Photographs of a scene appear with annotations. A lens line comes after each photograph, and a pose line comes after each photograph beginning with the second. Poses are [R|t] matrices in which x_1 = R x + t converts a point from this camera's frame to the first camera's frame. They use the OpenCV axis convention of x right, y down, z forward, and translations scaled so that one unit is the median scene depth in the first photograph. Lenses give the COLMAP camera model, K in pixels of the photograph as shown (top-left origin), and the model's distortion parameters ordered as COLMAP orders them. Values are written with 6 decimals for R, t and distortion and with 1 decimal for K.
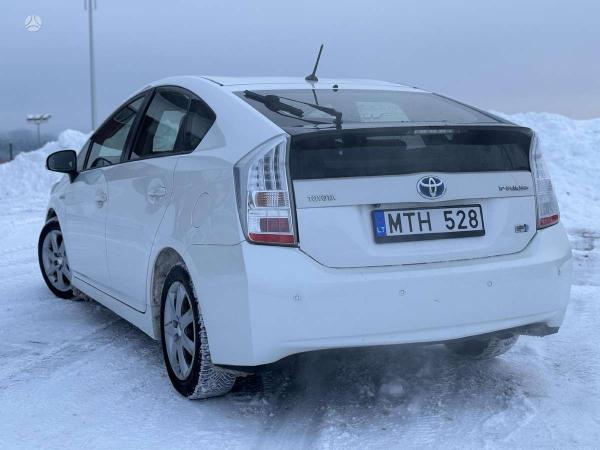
lens RADIAL K [[922.0, 0, 298.8], [0, 922.0, 226.2], [0, 0, 1]] dist [0.155047, 0.000000]
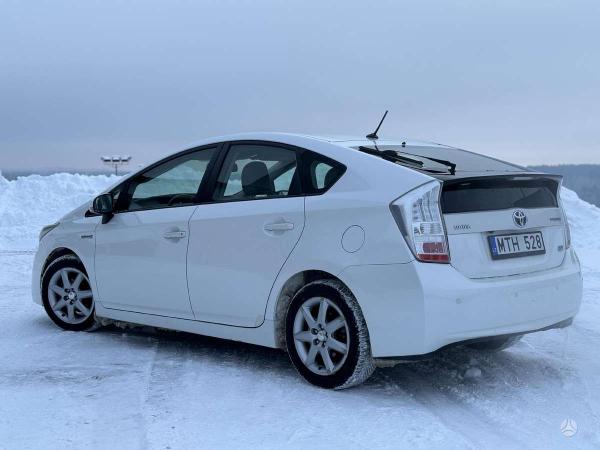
lens RADIAL K [[922.0, 0, 299.0], [0, 922.0, 225.4], [0, 0, 1]] dist [0.155047, 0.000000]
pose [[0.945465, -0.012877, 0.325469, -0.606020], [0.029113, 0.998560, -0.045064, 0.020086], [-0.324420, 0.052082, 0.944478, -0.192688]]
